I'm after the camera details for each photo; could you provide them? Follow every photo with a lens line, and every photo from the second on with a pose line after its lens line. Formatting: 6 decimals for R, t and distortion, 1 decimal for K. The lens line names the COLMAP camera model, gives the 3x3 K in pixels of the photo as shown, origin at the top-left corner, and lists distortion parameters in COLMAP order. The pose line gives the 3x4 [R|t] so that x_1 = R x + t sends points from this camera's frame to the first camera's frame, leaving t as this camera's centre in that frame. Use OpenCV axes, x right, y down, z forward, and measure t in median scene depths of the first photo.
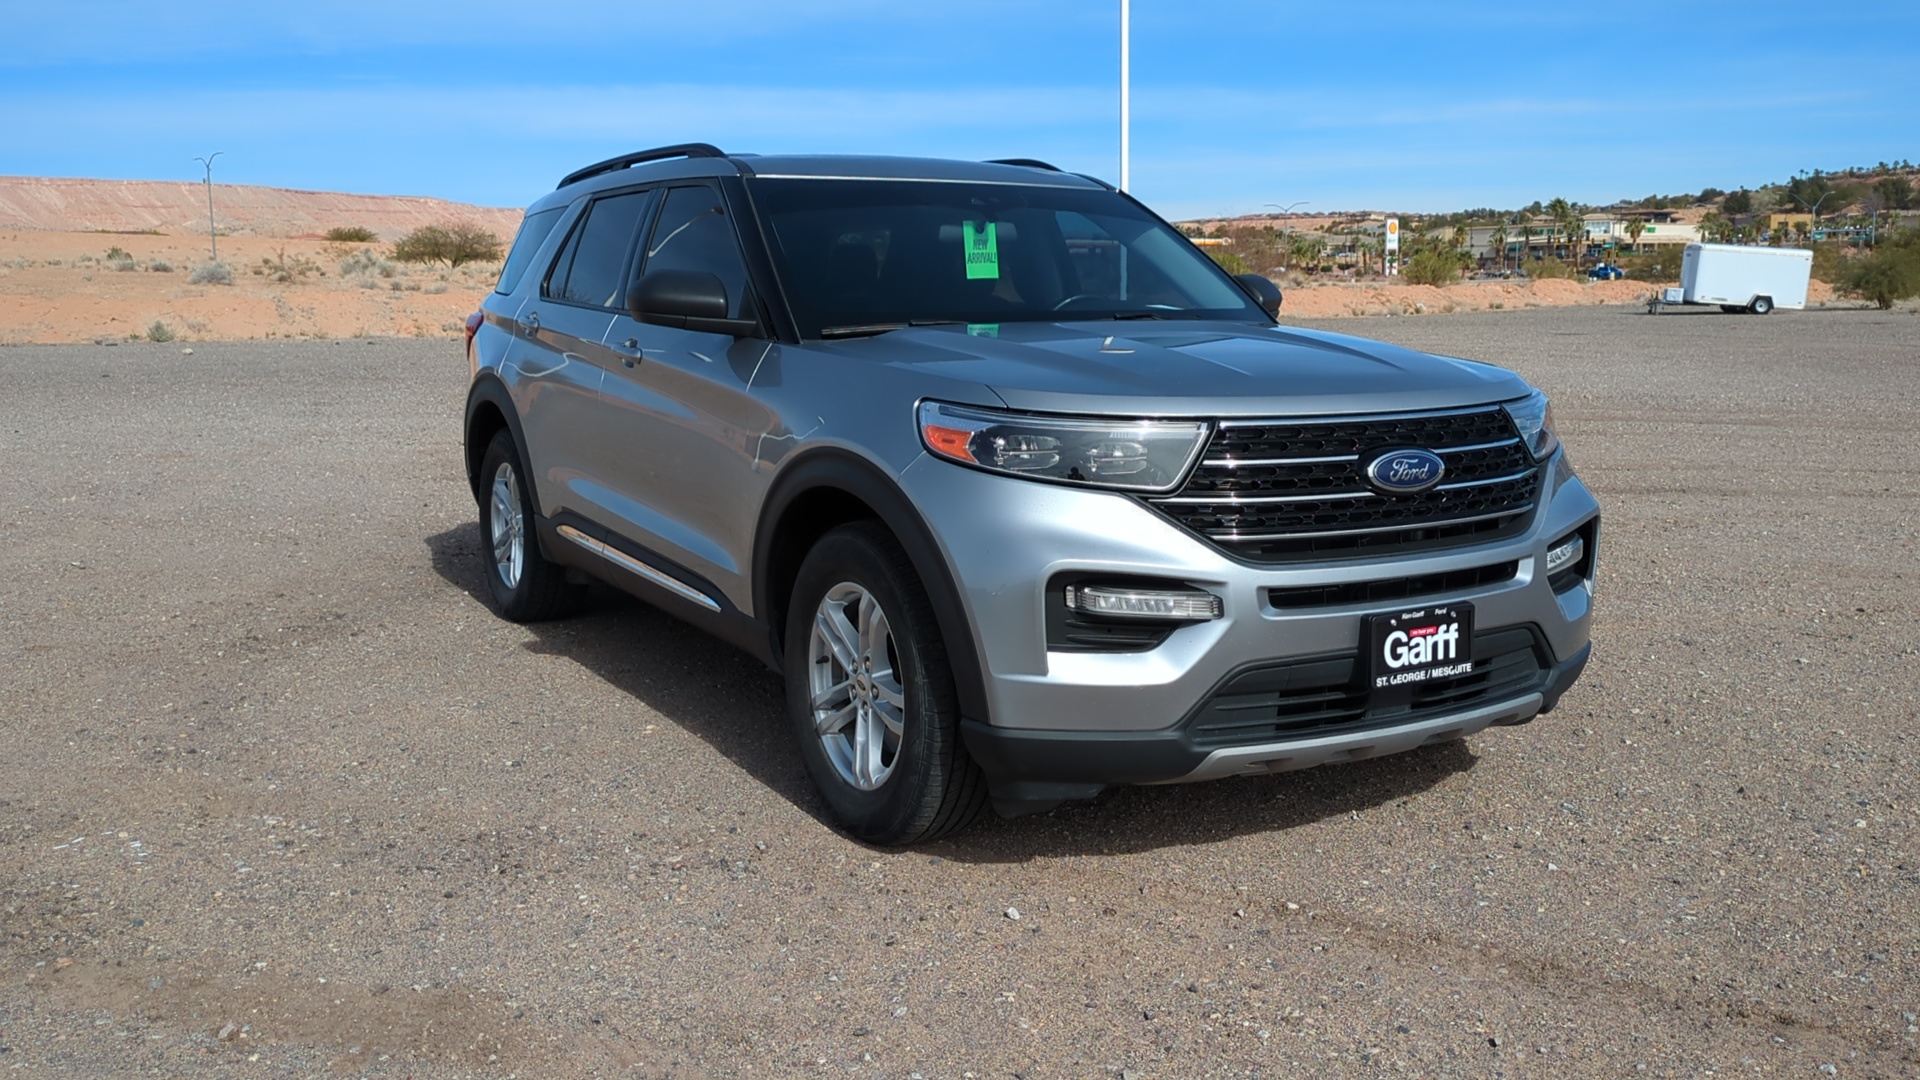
lens RADIAL K [[1653.9, 0, 974.5], [0, 1653.9, 524.2], [0, 0, 1]] dist [0.084422, -0.124014]
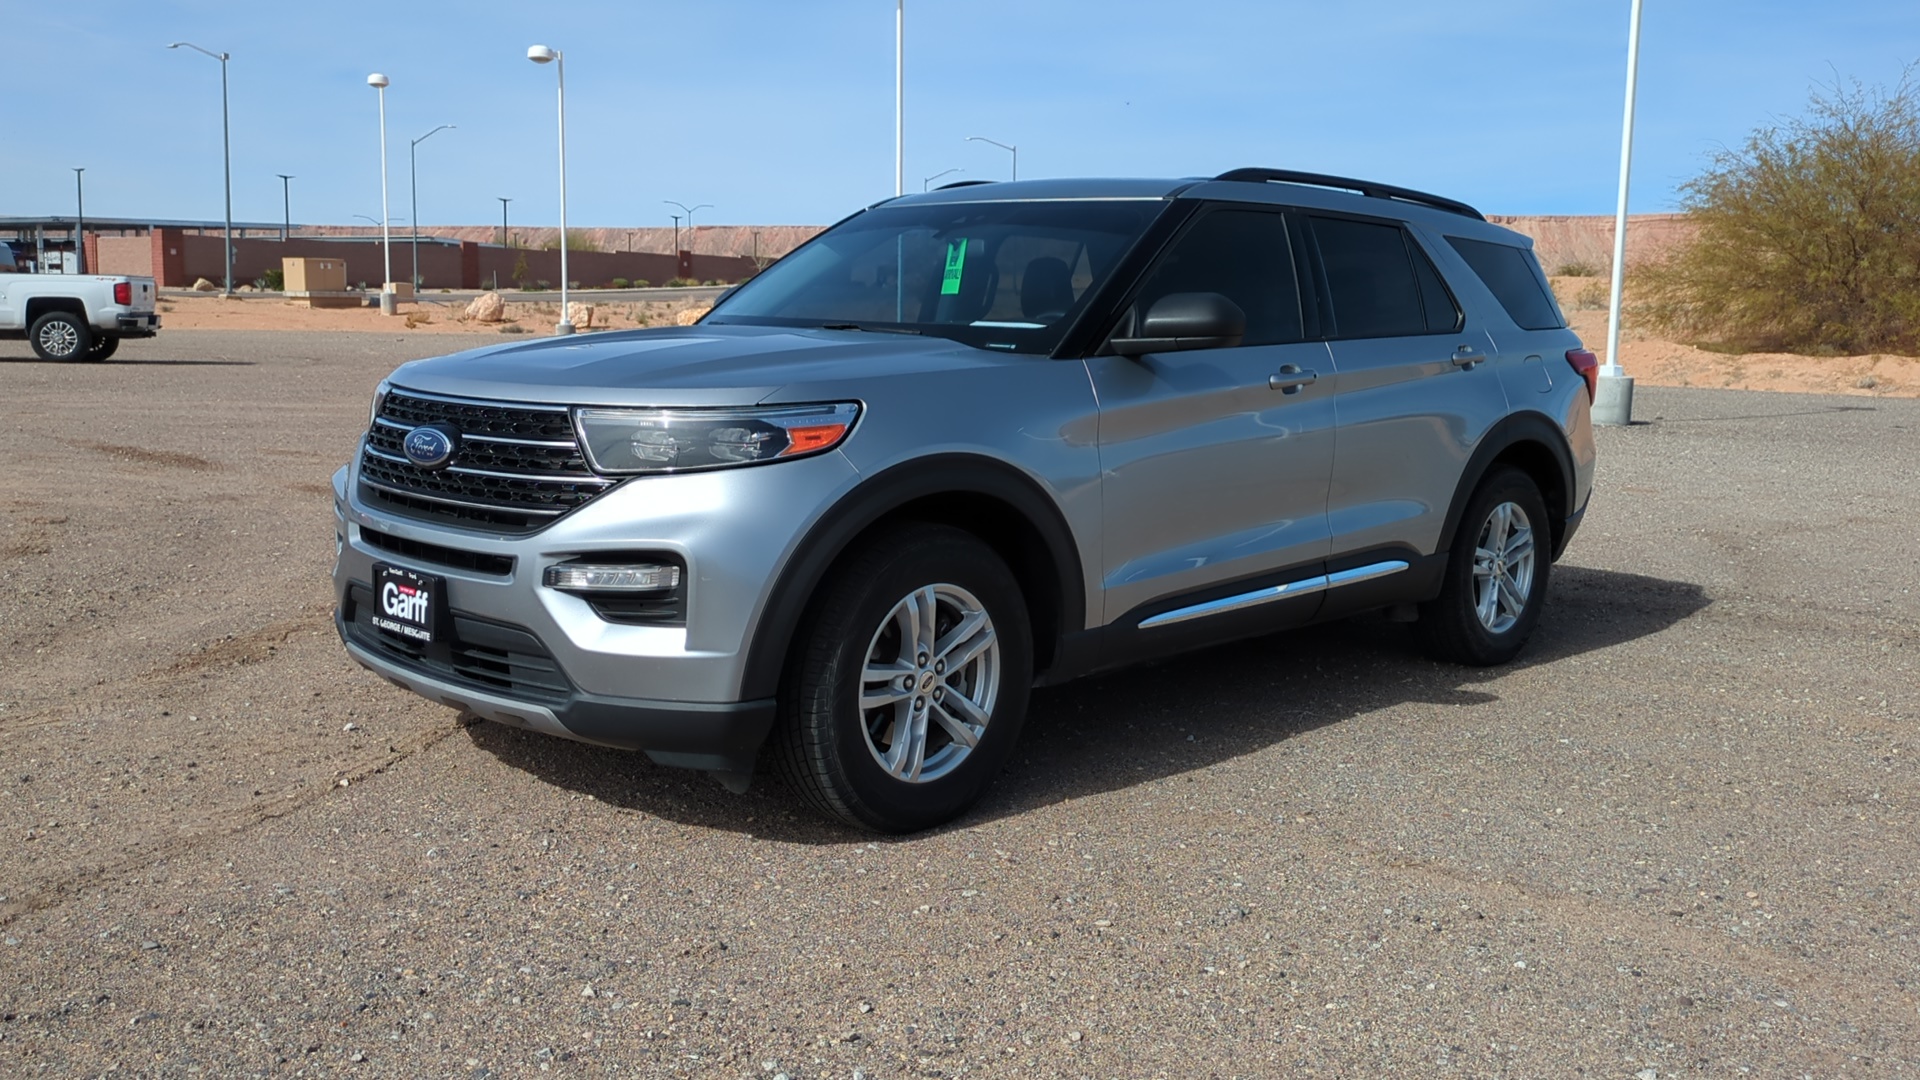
lens RADIAL K [[1653.9, 0, 974.5], [0, 1653.9, 524.2], [0, 0, 1]] dist [0.084422, -0.124014]
pose [[0.262174, 0.128585, -0.956415, 1.430696], [-0.165999, 0.982319, 0.086563, -0.138622], [0.950636, 0.136069, 0.278884, 1.044496]]
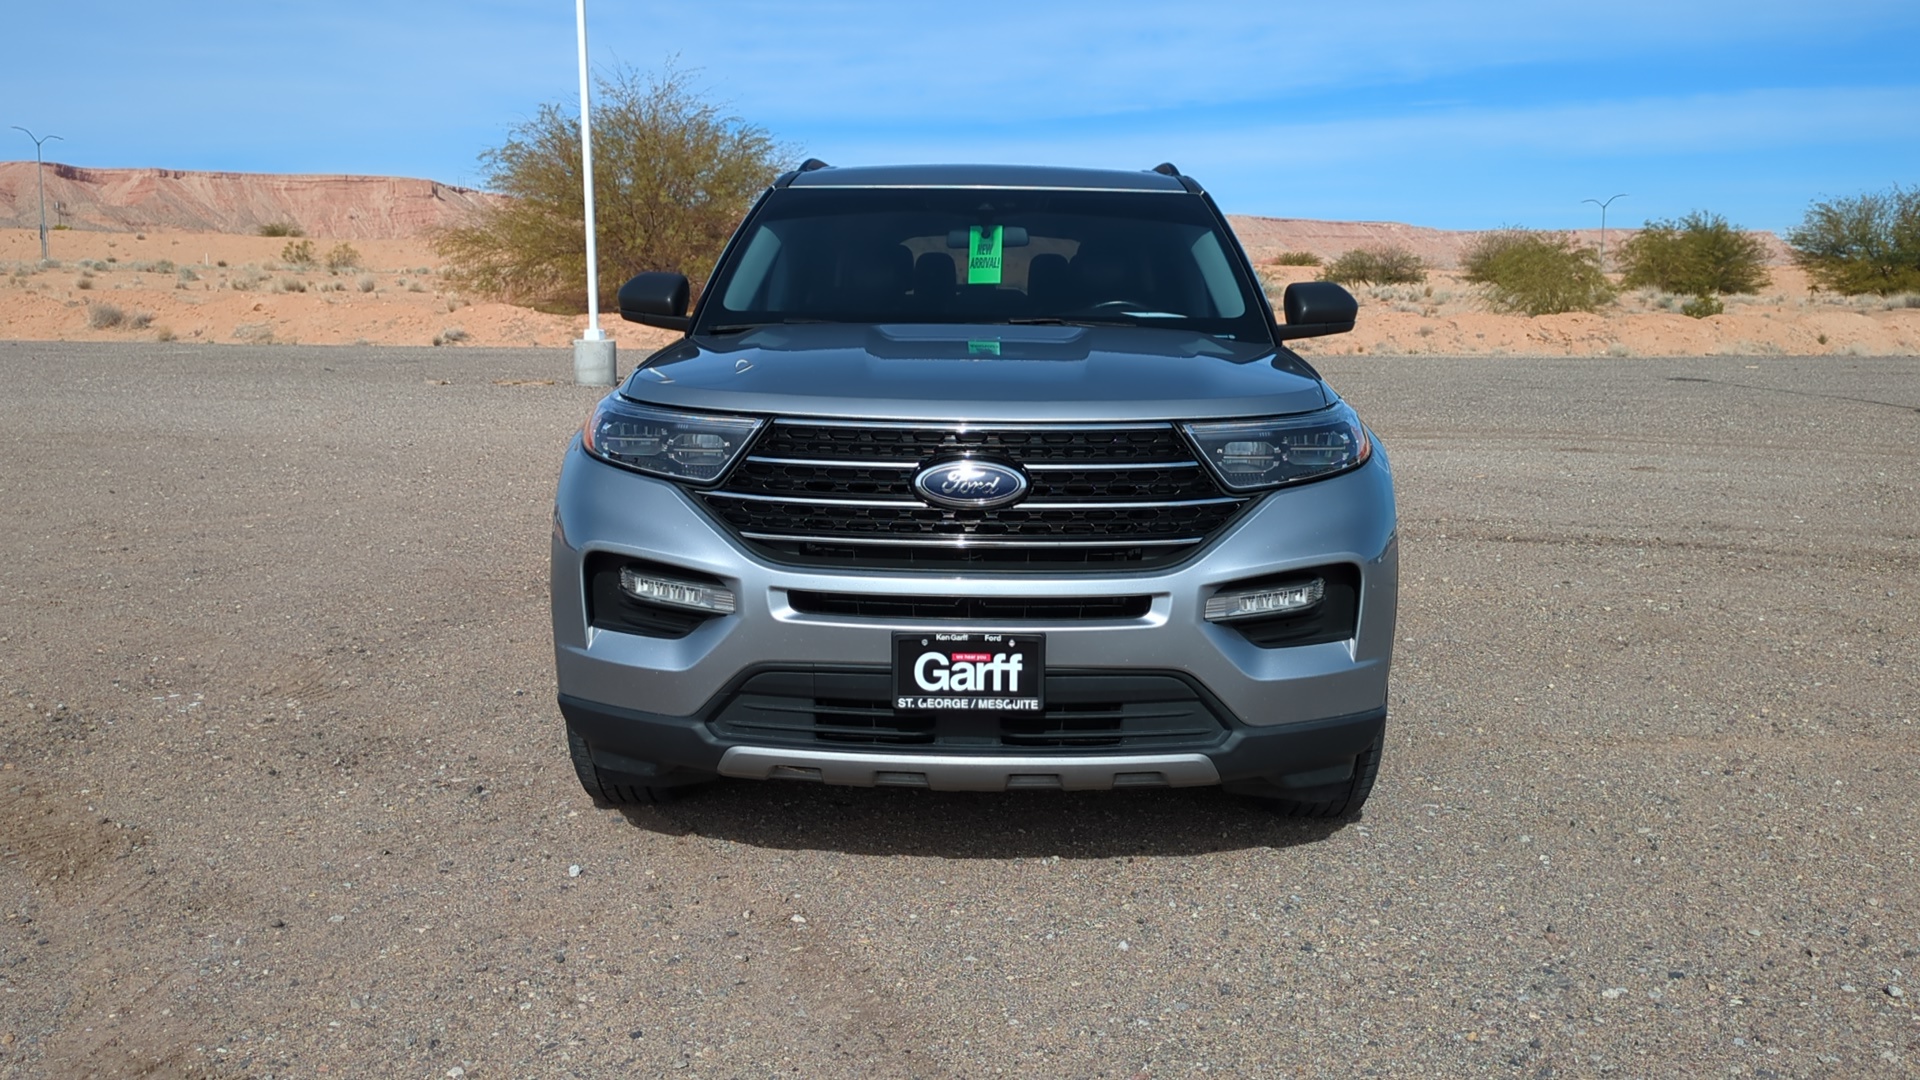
lens RADIAL K [[1653.9, 0, 974.5], [0, 1653.9, 524.2], [0, 0, 1]] dist [0.084422, -0.124014]
pose [[0.848251, 0.080371, -0.523460, 0.749370], [-0.087460, 0.996105, 0.011213, -0.019975], [0.522323, 0.036270, 0.851976, 0.211277]]
